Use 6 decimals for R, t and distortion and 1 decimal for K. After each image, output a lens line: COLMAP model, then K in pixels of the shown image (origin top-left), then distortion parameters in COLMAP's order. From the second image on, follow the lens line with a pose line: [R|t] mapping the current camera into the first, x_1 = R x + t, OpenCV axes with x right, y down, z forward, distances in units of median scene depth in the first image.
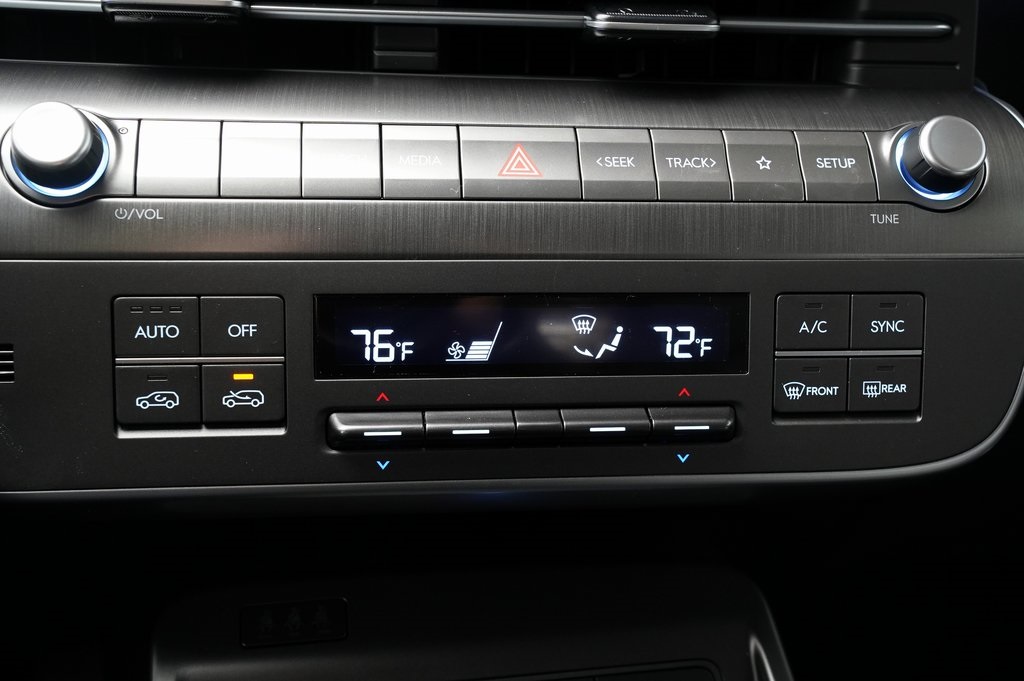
lens RADIAL K [[1194.5, 0, 508.1], [0, 1194.5, 334.7], [0, 0, 1]] dist [0.047292, 0.000000]
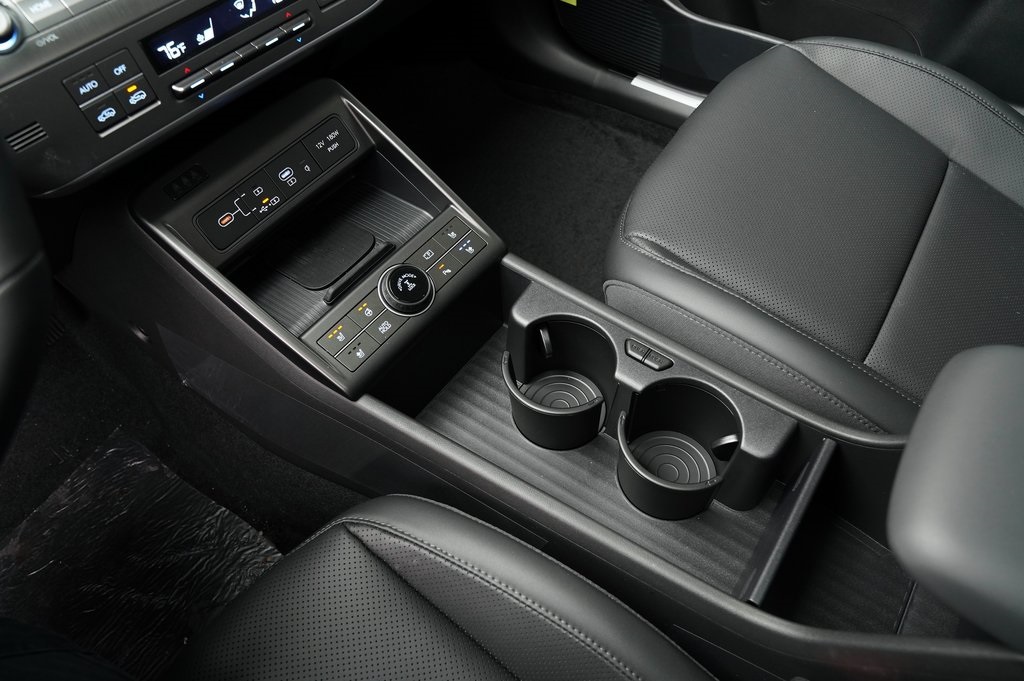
lens RADIAL K [[703.8, 0, 520.4], [0, 703.8, 344.5], [0, 0, 1]] dist [-0.128708, 0.079374]
pose [[0.735187, -0.585282, 0.341972, -0.385324], [0.315346, 0.741872, 0.591763, -0.127148], [-0.600047, -0.327217, 0.729981, -0.557112]]
